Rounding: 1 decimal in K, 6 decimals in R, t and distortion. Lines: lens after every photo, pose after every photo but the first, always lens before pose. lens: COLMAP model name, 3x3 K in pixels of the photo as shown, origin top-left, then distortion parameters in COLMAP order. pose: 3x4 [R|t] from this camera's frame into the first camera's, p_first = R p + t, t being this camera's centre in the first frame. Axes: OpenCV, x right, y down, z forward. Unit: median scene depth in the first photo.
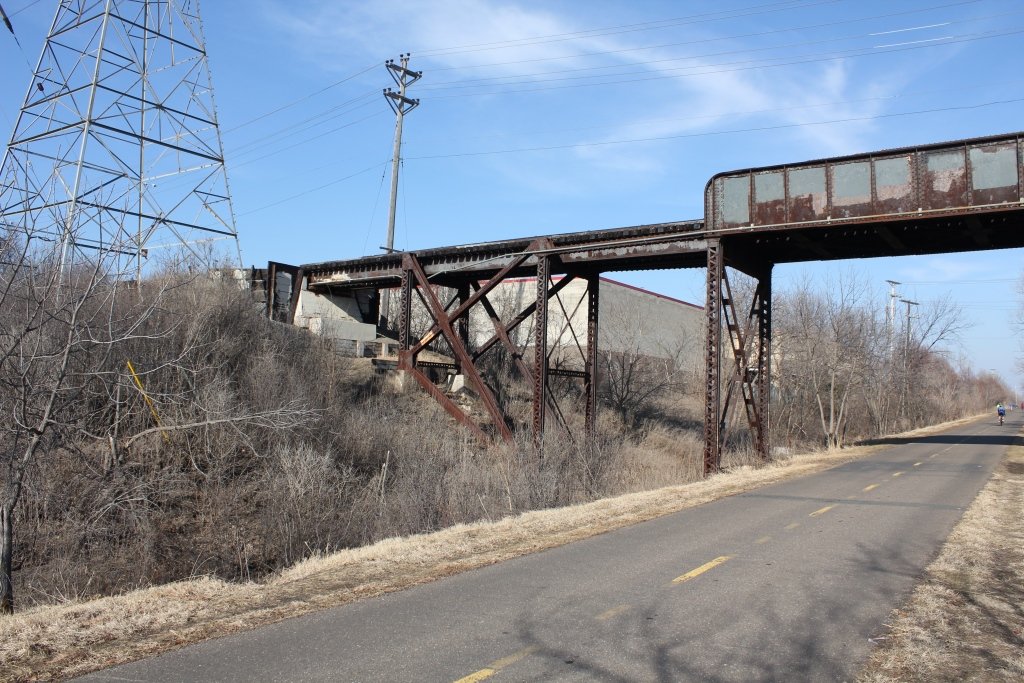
lens RADIAL K [[852.9, 0, 508.8], [0, 852.9, 334.9], [0, 0, 1]] dist [-0.160356, 0.138584]
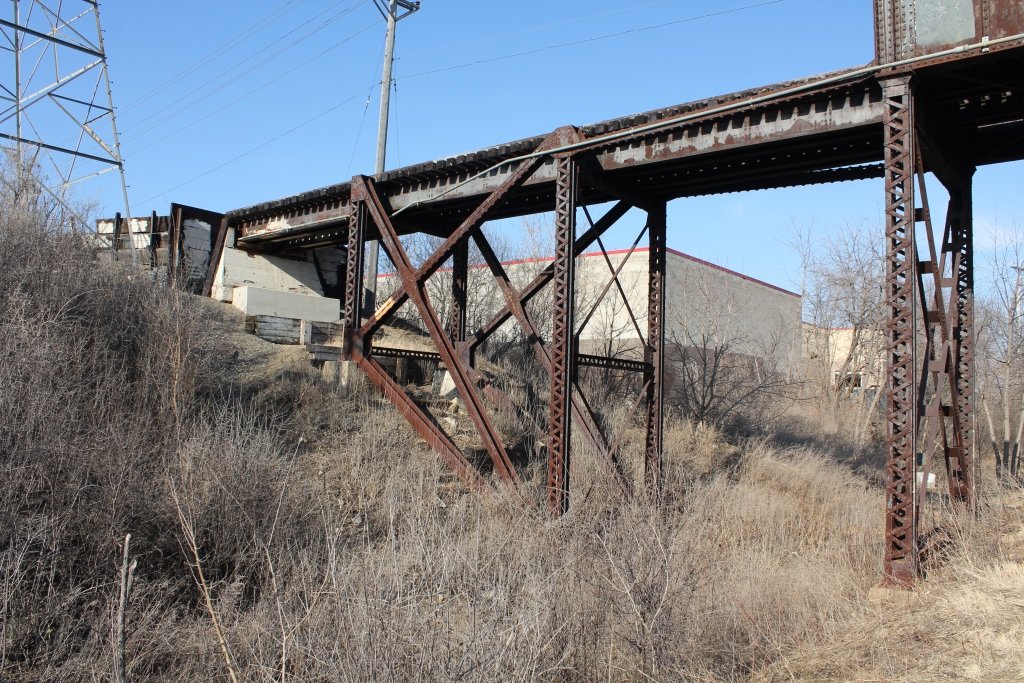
lens RADIAL K [[852.9, 0, 511.8], [0, 852.9, 339.8], [0, 0, 1]] dist [-0.160356, 0.138584]
pose [[0.996702, -0.006411, -0.080895, 0.049065], [0.006081, 0.999972, -0.004334, 0.032596], [0.080921, 0.003828, 0.996713, 0.431560]]
